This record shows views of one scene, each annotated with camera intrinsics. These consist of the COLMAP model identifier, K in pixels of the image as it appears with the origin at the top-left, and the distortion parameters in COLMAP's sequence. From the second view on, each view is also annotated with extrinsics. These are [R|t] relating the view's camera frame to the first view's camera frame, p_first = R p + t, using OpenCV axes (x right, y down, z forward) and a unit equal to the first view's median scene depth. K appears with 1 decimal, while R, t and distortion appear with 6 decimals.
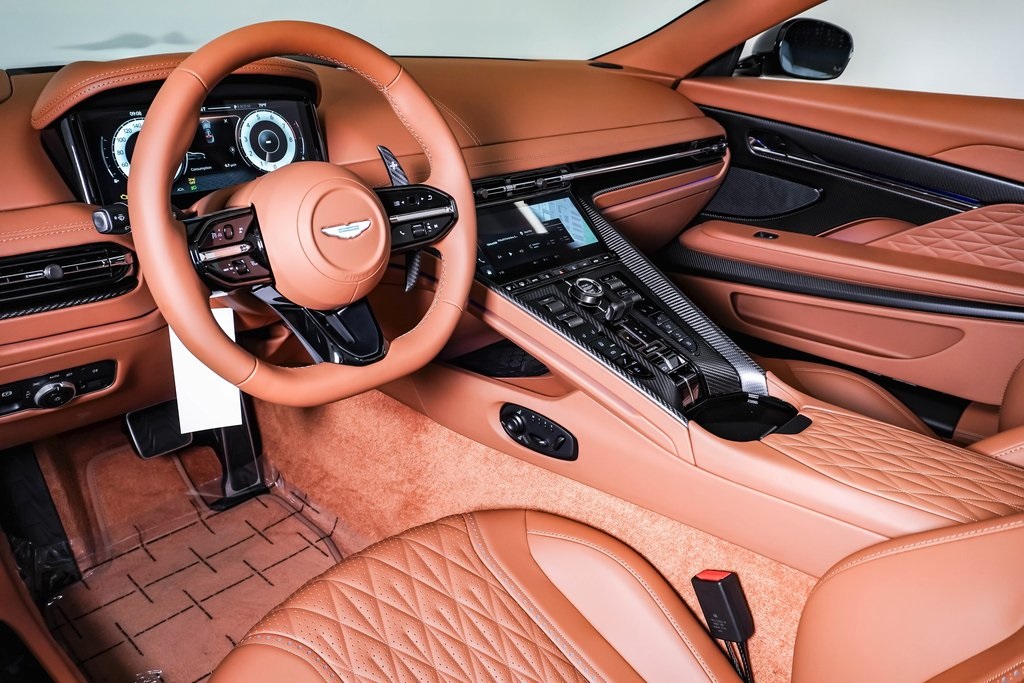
lens RADIAL K [[774.5, 0, 509.9], [0, 774.5, 348.7], [0, 0, 1]] dist [-0.037956, 0.022228]
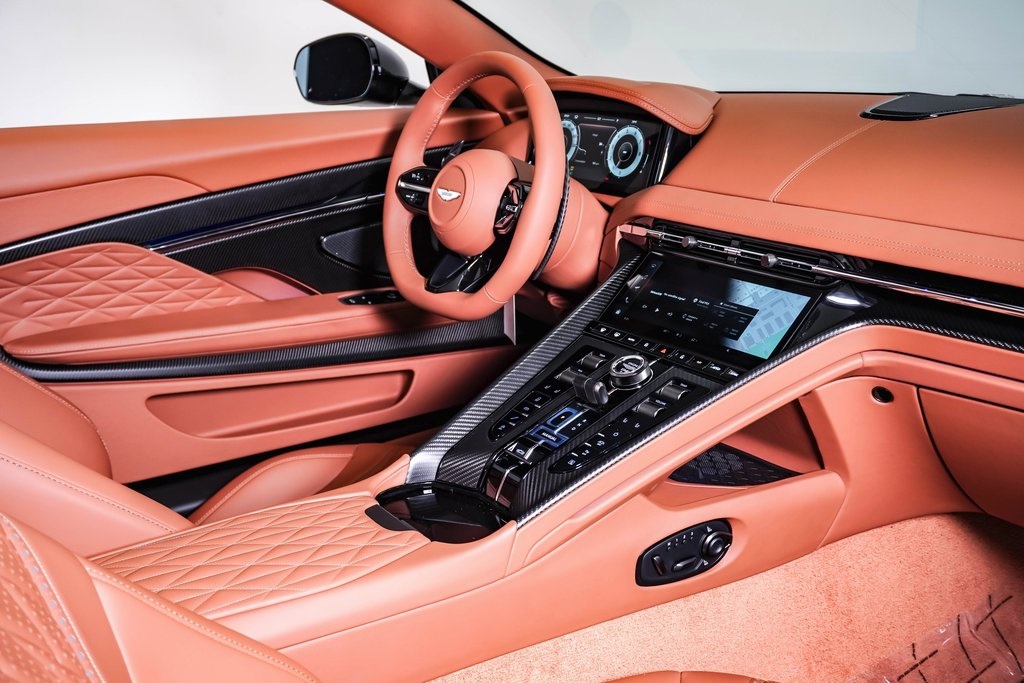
lens RADIAL K [[1039.4, 0, 507.9], [0, 1039.4, 340.8], [0, 0, 1]] dist [-0.026370, 0.000000]
pose [[-0.202938, 0.248050, -0.947253, 1.392211], [-0.387268, 0.868177, 0.310310, -0.473278], [0.899355, 0.429815, -0.080124, 1.169407]]
